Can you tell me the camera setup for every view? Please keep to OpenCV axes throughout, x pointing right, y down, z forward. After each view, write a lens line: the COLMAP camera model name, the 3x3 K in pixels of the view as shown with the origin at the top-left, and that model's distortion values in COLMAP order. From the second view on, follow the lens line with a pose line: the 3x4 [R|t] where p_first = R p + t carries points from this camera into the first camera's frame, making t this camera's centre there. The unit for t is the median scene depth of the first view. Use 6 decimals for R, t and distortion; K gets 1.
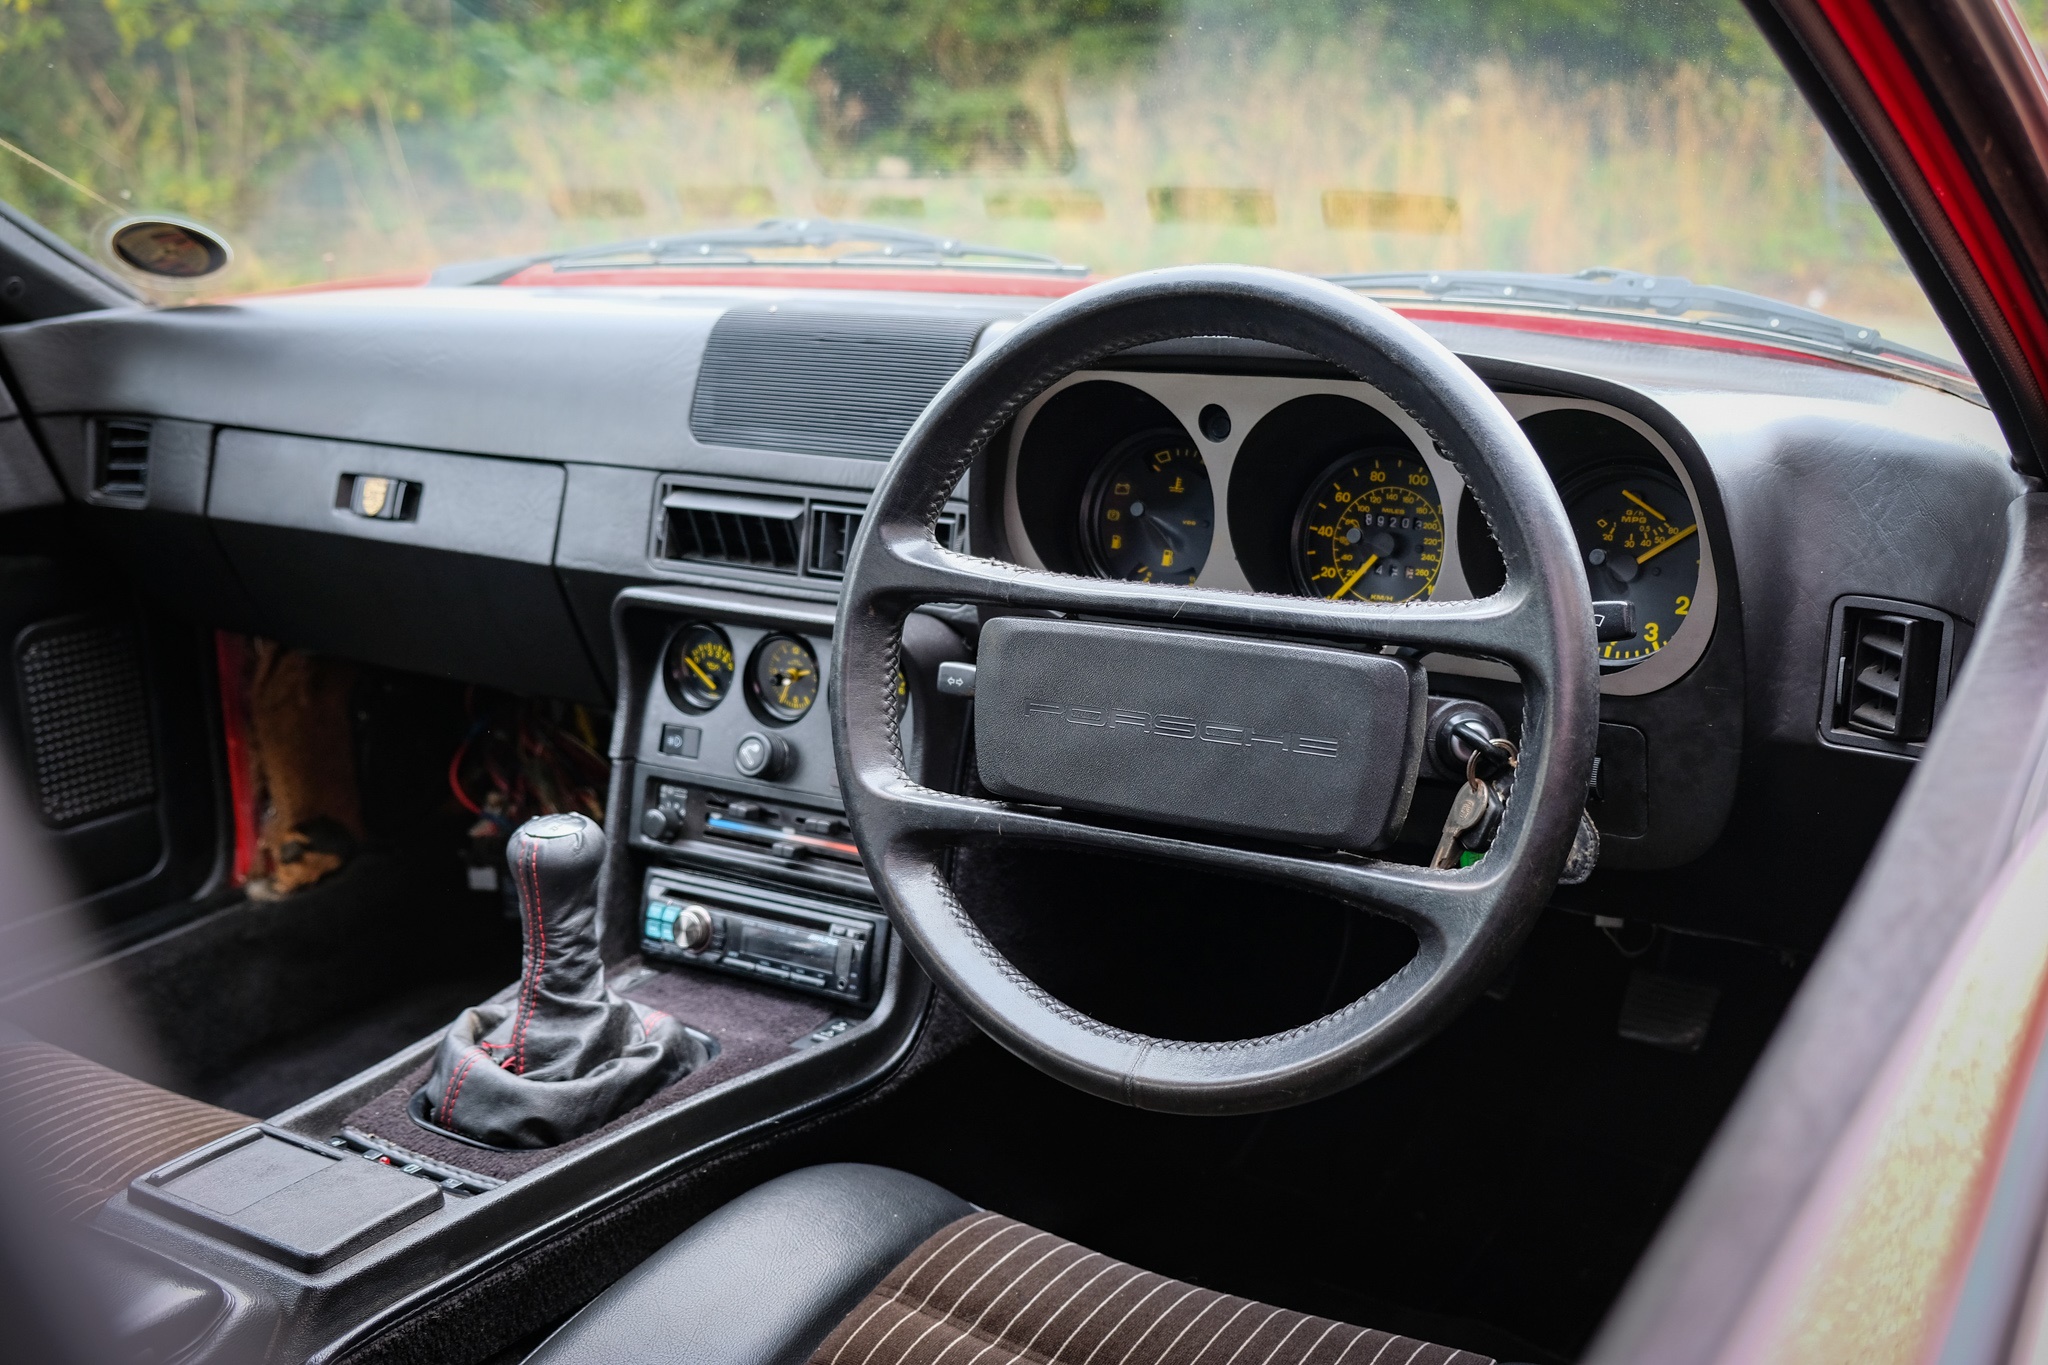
lens RADIAL K [[2154.4, 0, 1021.4], [0, 2154.4, 632.3], [0, 0, 1]] dist [-0.063696, 0.191278]
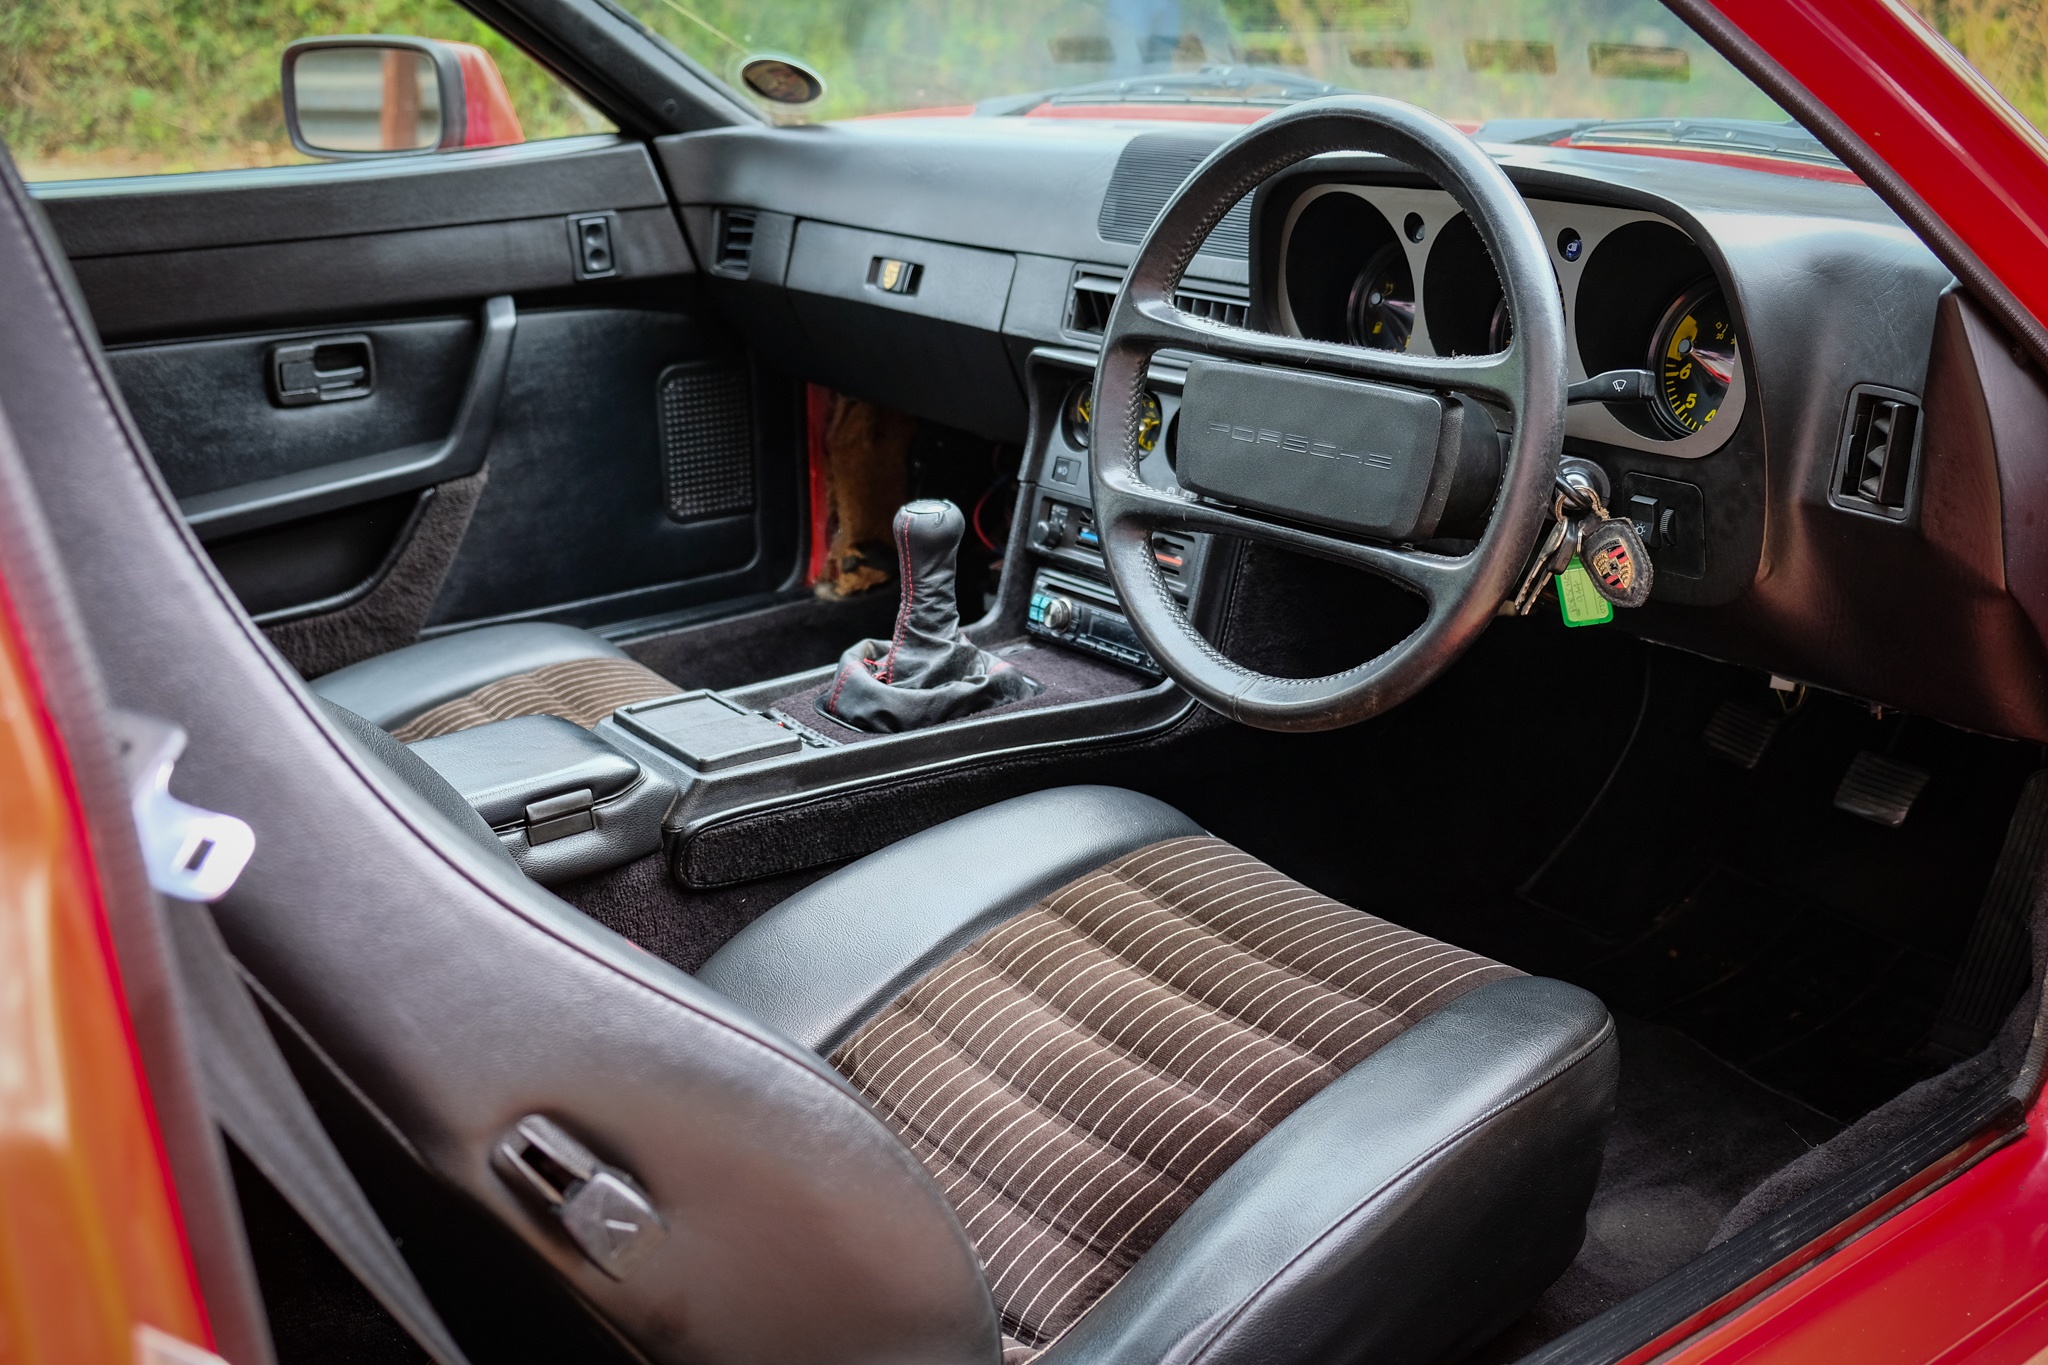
lens RADIAL K [[2154.4, 0, 1021.4], [0, 2154.4, 632.3], [0, 0, 1]] dist [-0.063696, 0.191278]
pose [[0.933161, 0.109210, -0.342468, 0.267136], [-0.089140, 0.993277, 0.073858, 0.053706], [0.348231, -0.038394, 0.936622, -0.220838]]
